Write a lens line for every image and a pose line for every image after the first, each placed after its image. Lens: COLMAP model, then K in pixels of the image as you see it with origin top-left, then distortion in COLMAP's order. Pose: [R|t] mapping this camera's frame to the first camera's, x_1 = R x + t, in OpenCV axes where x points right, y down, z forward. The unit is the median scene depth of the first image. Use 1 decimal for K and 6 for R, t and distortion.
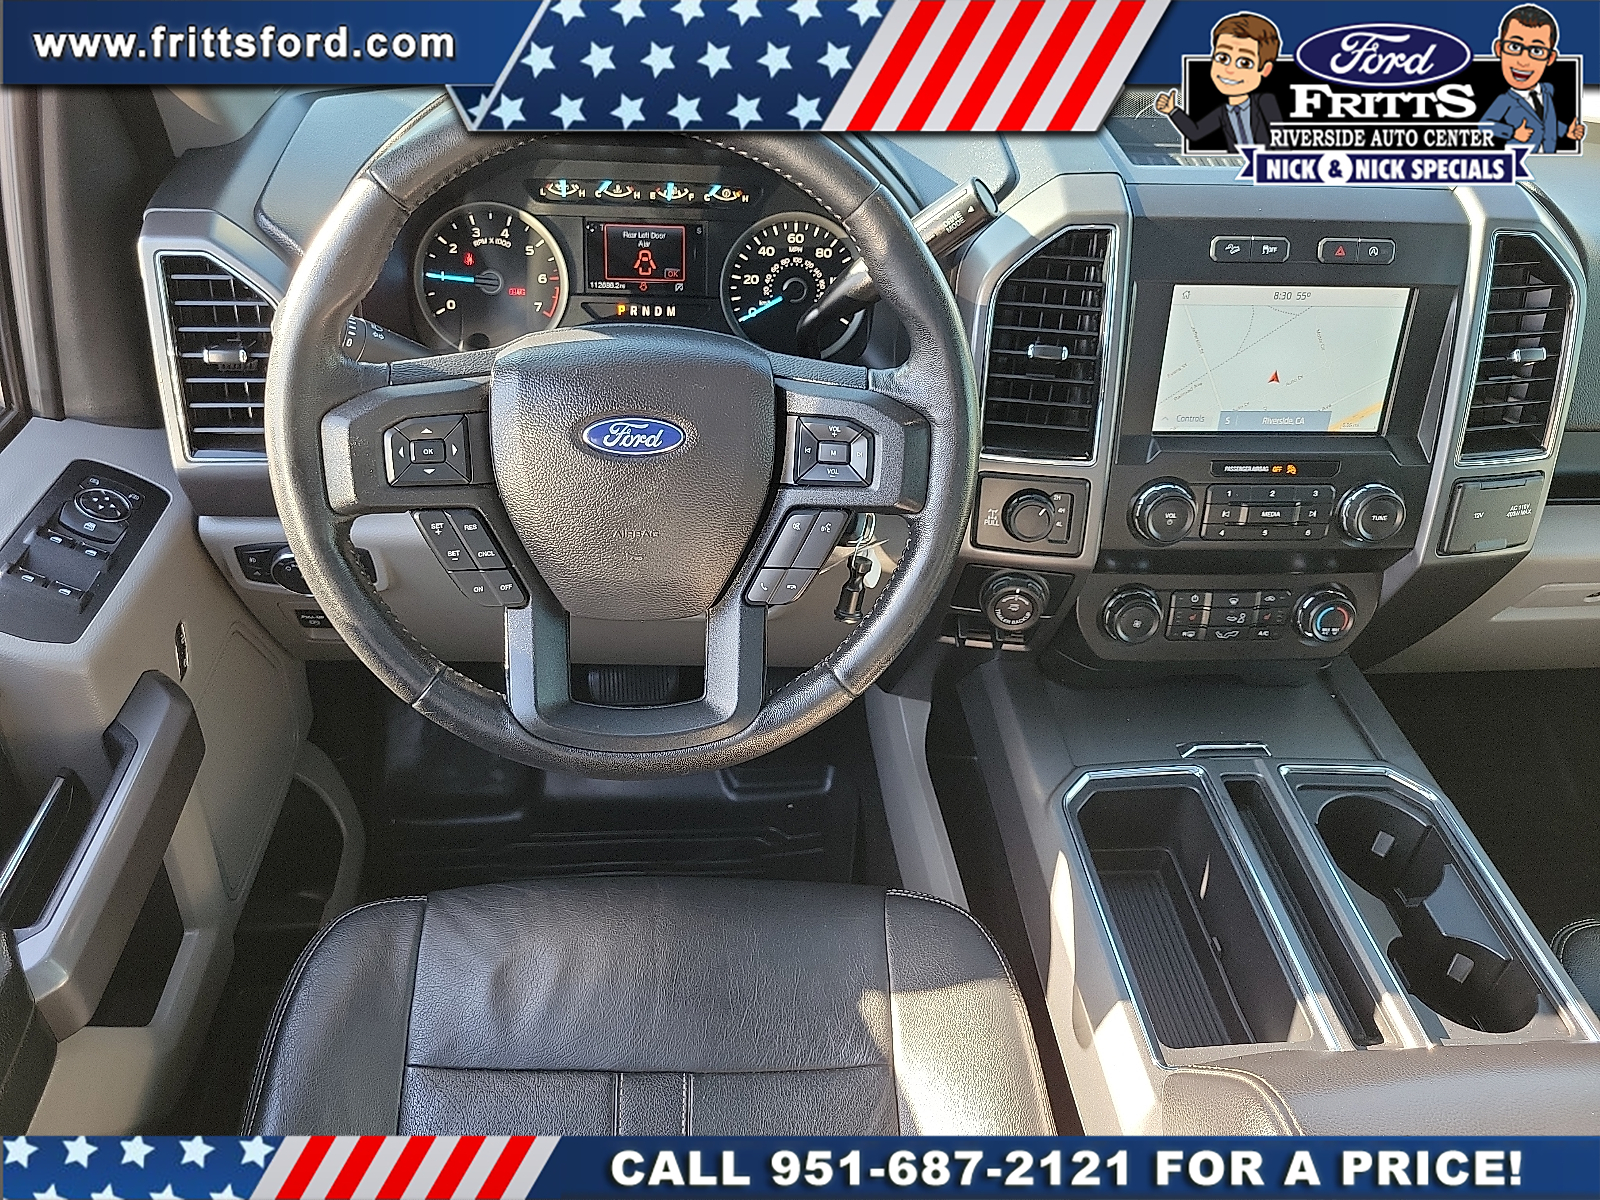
lens RADIAL K [[1236.5, 0, 790.3], [0, 1236.5, 596.1], [0, 0, 1]] dist [0.040260, -0.006158]
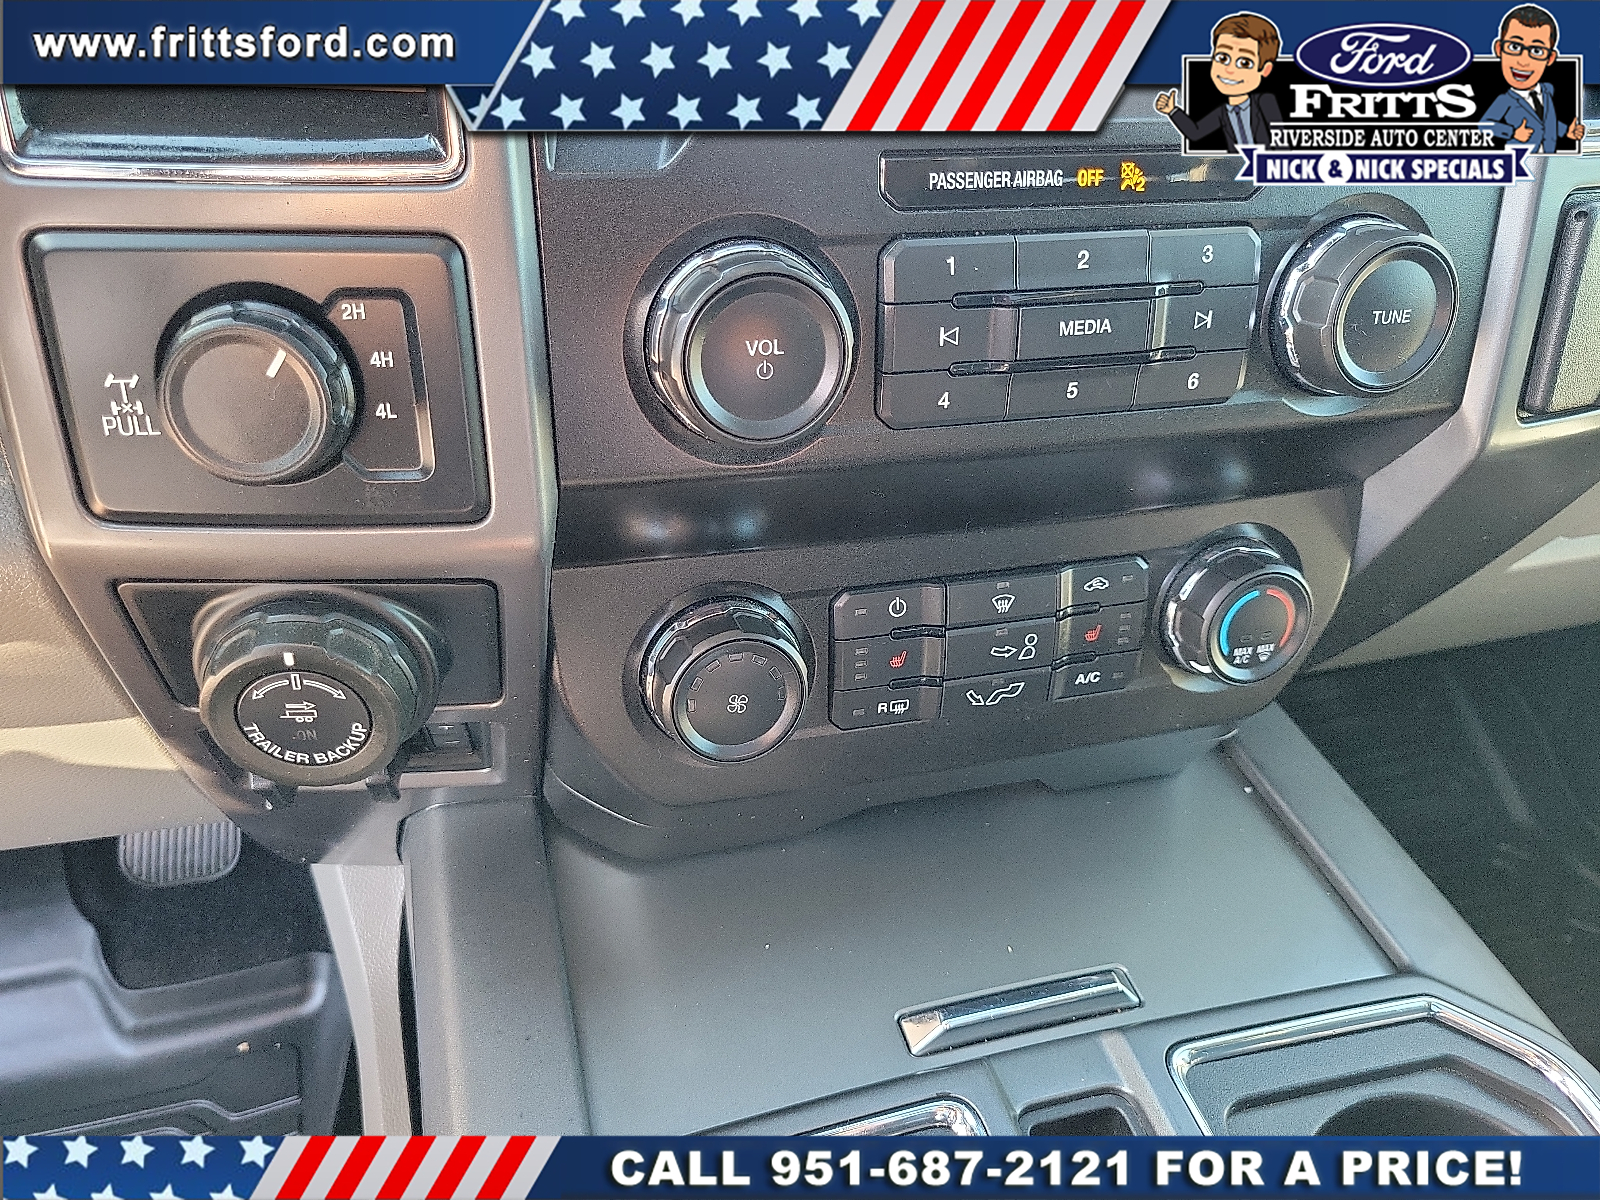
lens RADIAL K [[1312.0, 0, 800.0], [0, 1312.0, 600.0], [0, 0, 1]] dist [0.001866, -0.001668]
pose [[0.978646, -0.106878, 0.175581, 0.245020], [0.103491, 0.994226, 0.028359, -0.014024], [-0.177598, -0.009582, 0.984056, 0.670849]]
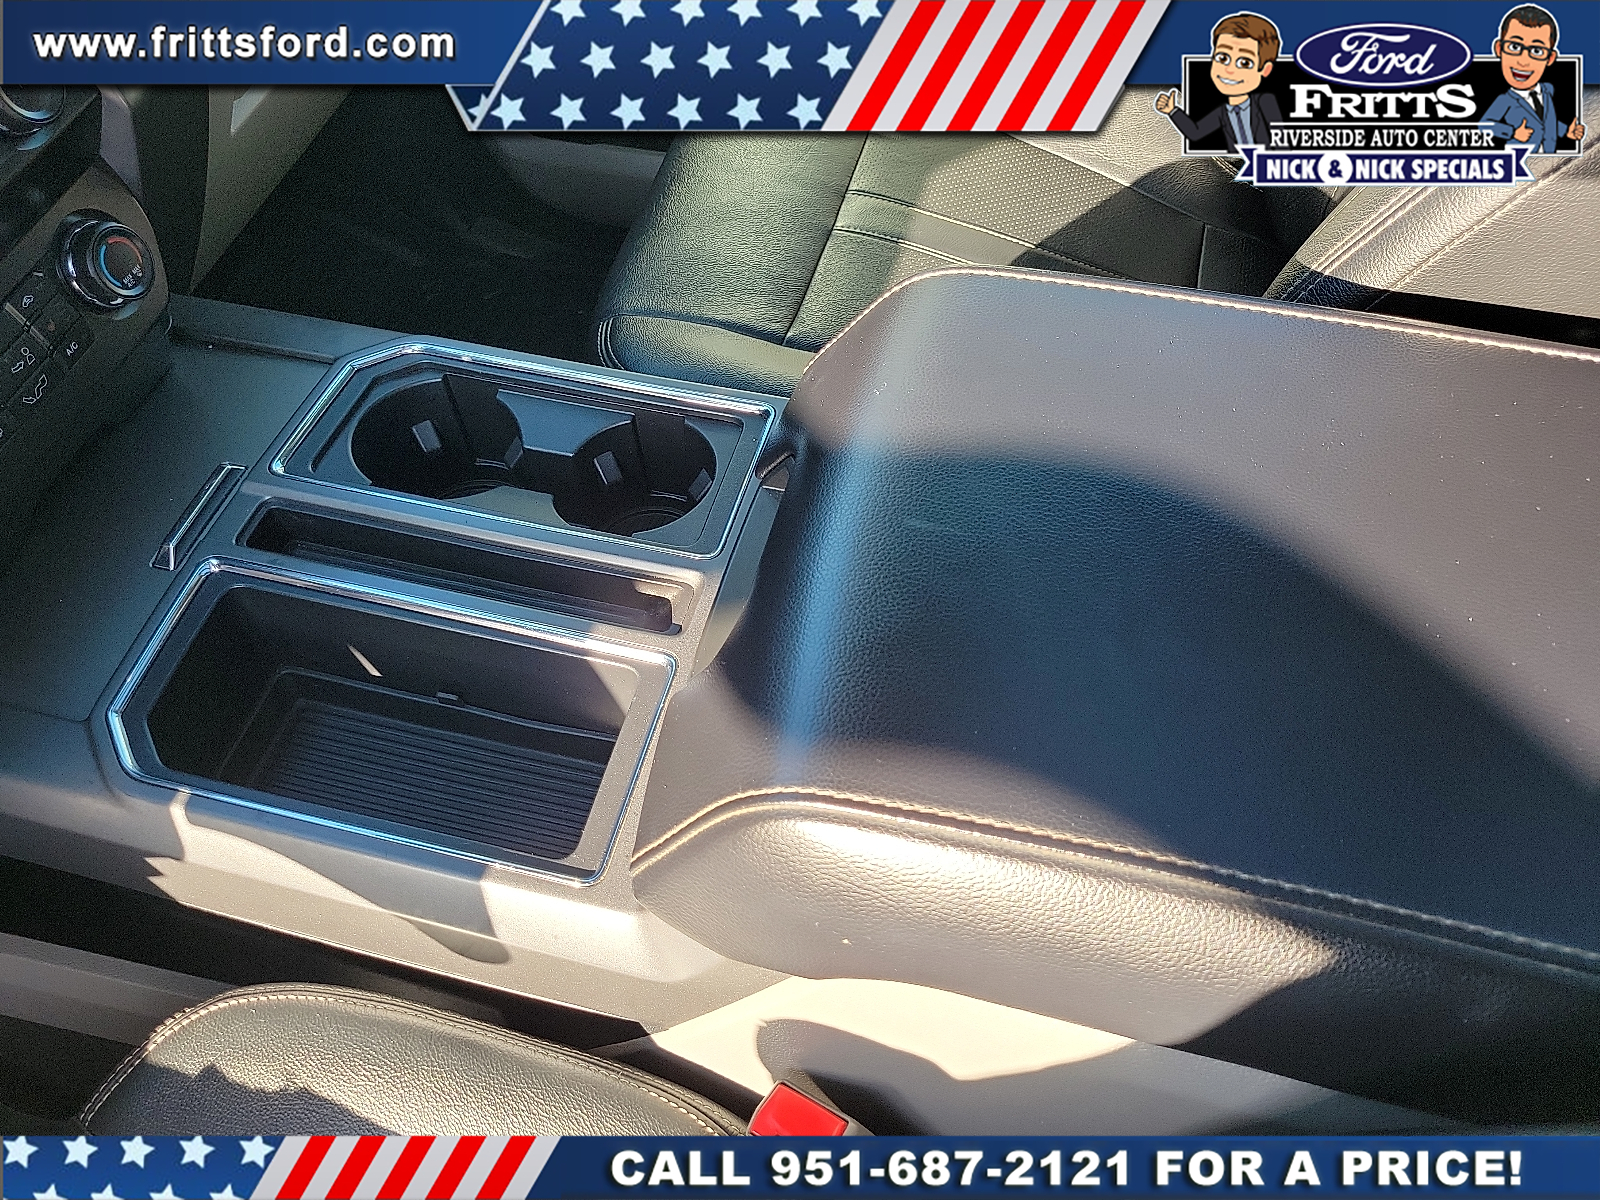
lens RADIAL K [[1236.5, 0, 790.3], [0, 1236.5, 596.1], [0, 0, 1]] dist [0.040260, -0.006158]
pose [[0.339204, -0.792825, 0.506328, 0.088352], [0.606349, 0.595778, 0.526678, -0.009684], [-0.719223, 0.128360, 0.682819, 0.341308]]
